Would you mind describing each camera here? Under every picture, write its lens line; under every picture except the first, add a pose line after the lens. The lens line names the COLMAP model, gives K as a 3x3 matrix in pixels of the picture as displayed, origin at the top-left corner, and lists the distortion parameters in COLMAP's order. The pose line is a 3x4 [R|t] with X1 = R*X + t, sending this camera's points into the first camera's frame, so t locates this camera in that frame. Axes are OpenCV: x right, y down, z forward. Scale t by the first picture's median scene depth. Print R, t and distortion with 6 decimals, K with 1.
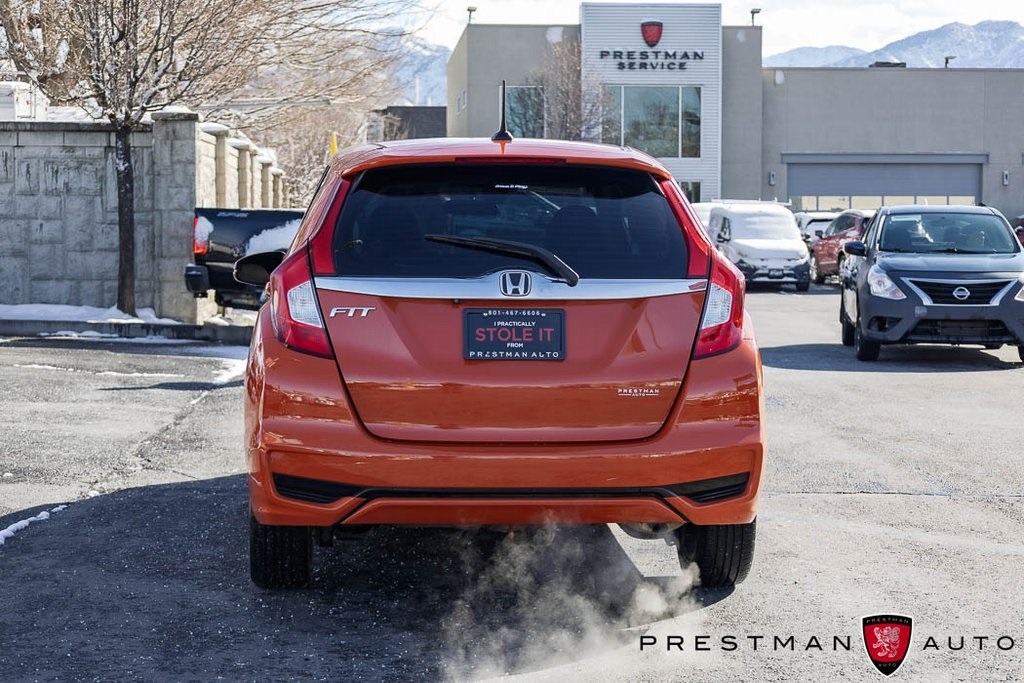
lens RADIAL K [[1775.3, 0, 458.1], [0, 1775.3, 328.7], [0, 0, 1]] dist [0.019819, 0.000000]
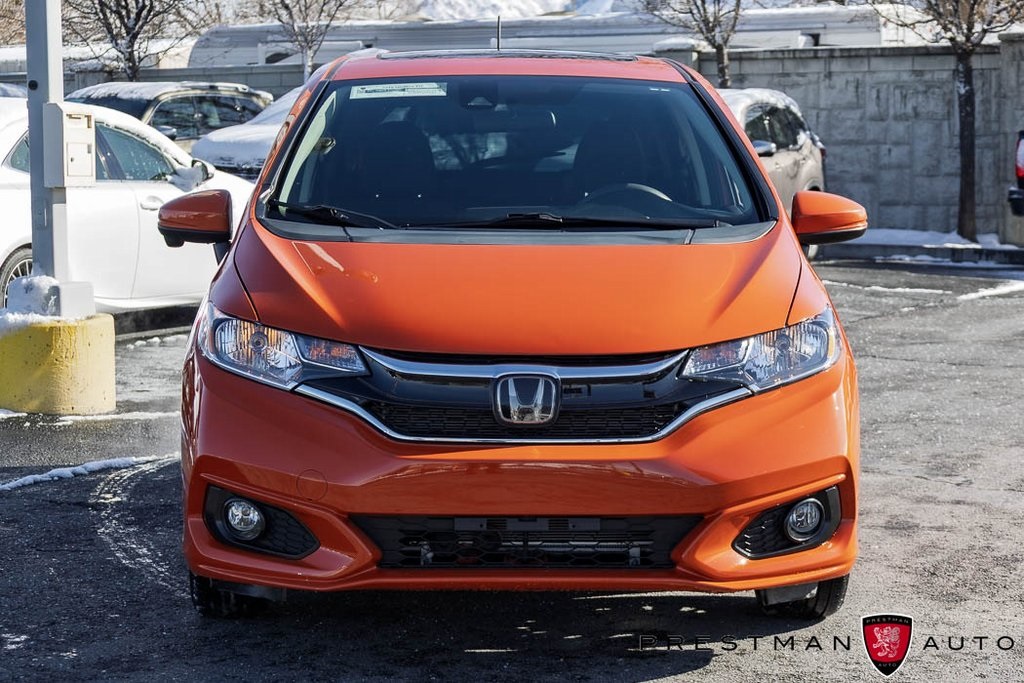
lens RADIAL K [[2107.1, 0, 516.2], [0, 2107.1, 339.3], [0, 0, 1]] dist [0.012742, 0.000000]
pose [[0.880741, 0.031655, -0.472539, 0.152557], [-0.017018, 0.999235, 0.035219, 0.010547], [0.473293, -0.022977, 0.880606, -0.156615]]
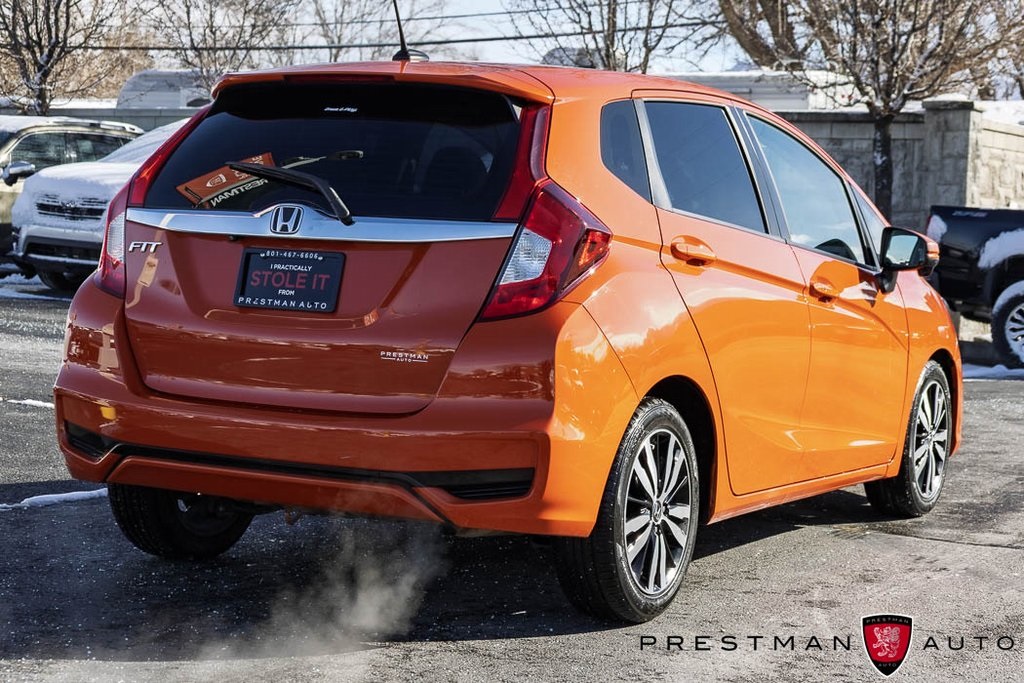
lens RADIAL K [[1904.8, 0, 509.2], [0, 1904.8, 347.9], [0, 0, 1]] dist [0.075150, 0.000000]
pose [[0.866458, 0.061722, -0.495420, 0.137454], [-0.063895, 0.997877, 0.012574, 0.004165], [0.495144, 0.020760, 0.868563, 0.062039]]
